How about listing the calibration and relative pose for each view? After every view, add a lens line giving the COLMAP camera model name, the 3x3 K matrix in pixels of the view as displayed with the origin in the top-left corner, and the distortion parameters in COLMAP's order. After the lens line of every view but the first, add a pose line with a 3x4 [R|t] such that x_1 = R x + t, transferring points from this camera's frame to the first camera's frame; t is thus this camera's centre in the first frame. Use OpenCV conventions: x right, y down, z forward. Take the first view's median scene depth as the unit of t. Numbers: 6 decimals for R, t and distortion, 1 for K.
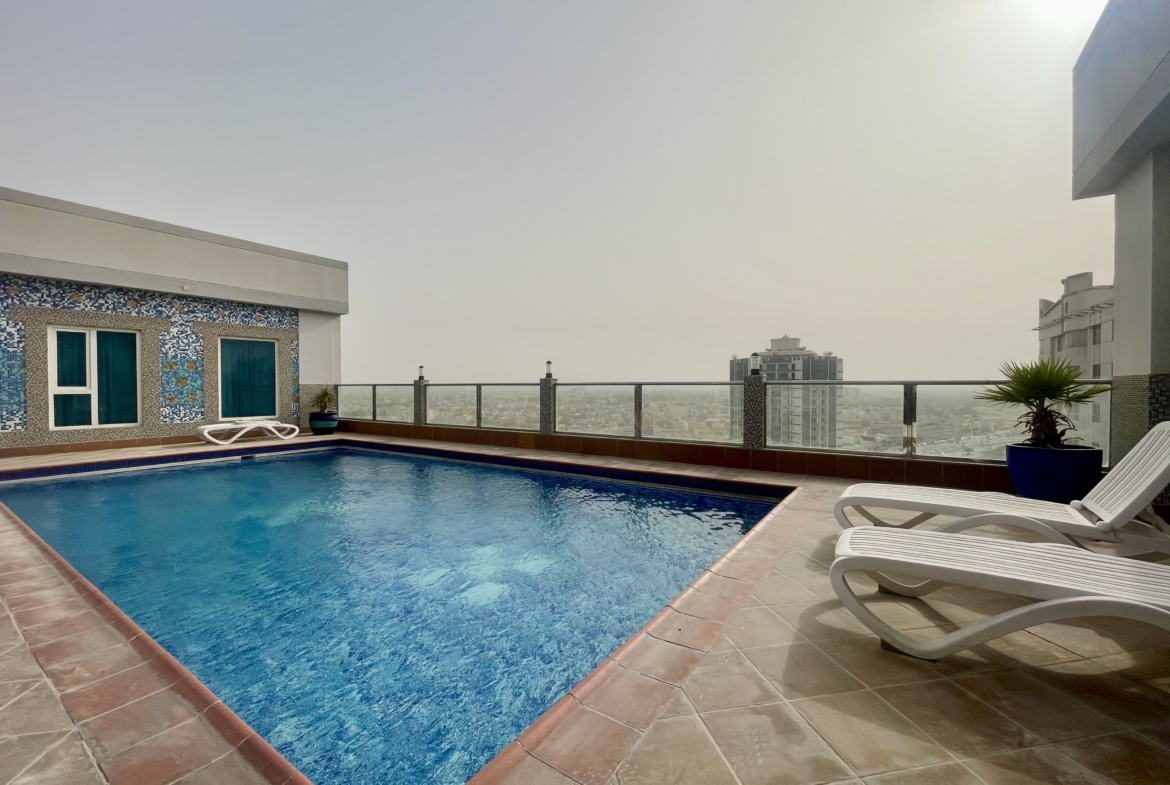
lens RADIAL K [[475.4, 0, 587.1], [0, 475.4, 393.4], [0, 0, 1]] dist [0.001334, -0.000873]
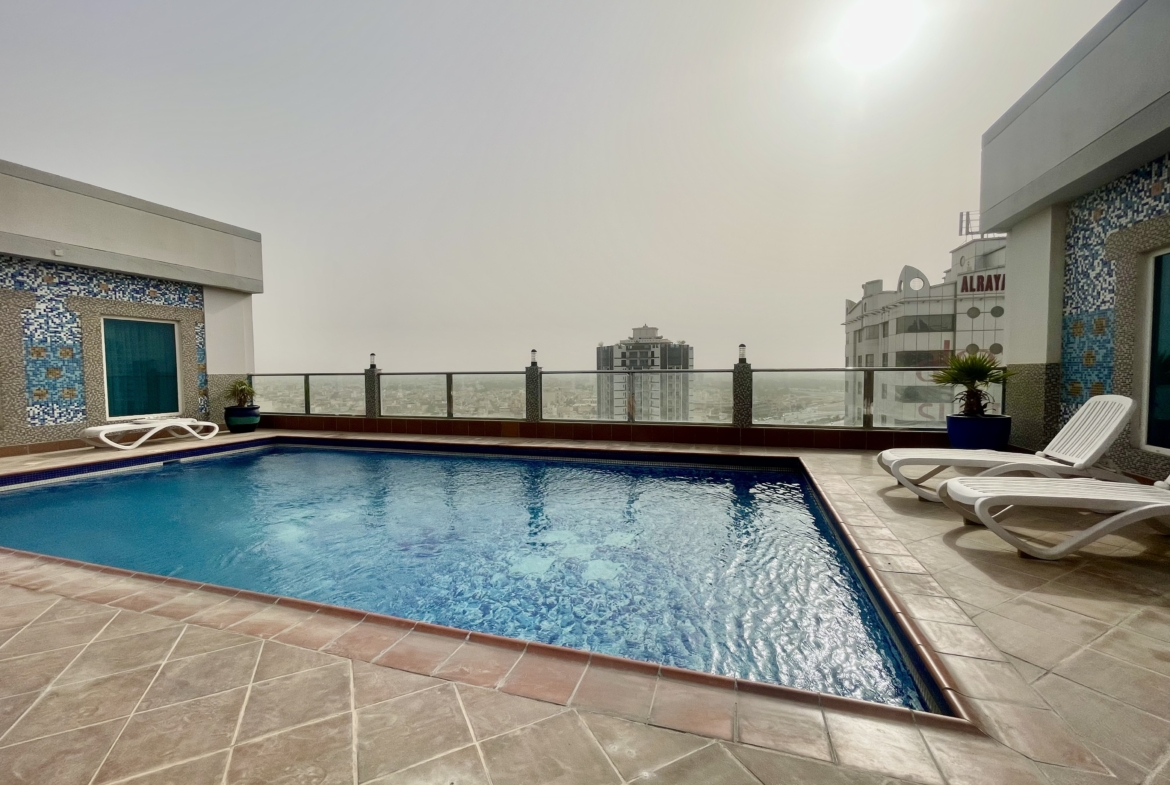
lens RADIAL K [[475.4, 0, 585.3], [0, 475.4, 391.3], [0, 0, 1]] dist [0.001334, -0.000873]
pose [[0.960494, -0.018416, 0.277691, -0.212102], [0.011794, 0.999605, 0.025500, -0.003212], [-0.278051, -0.021217, 0.960332, 0.000199]]
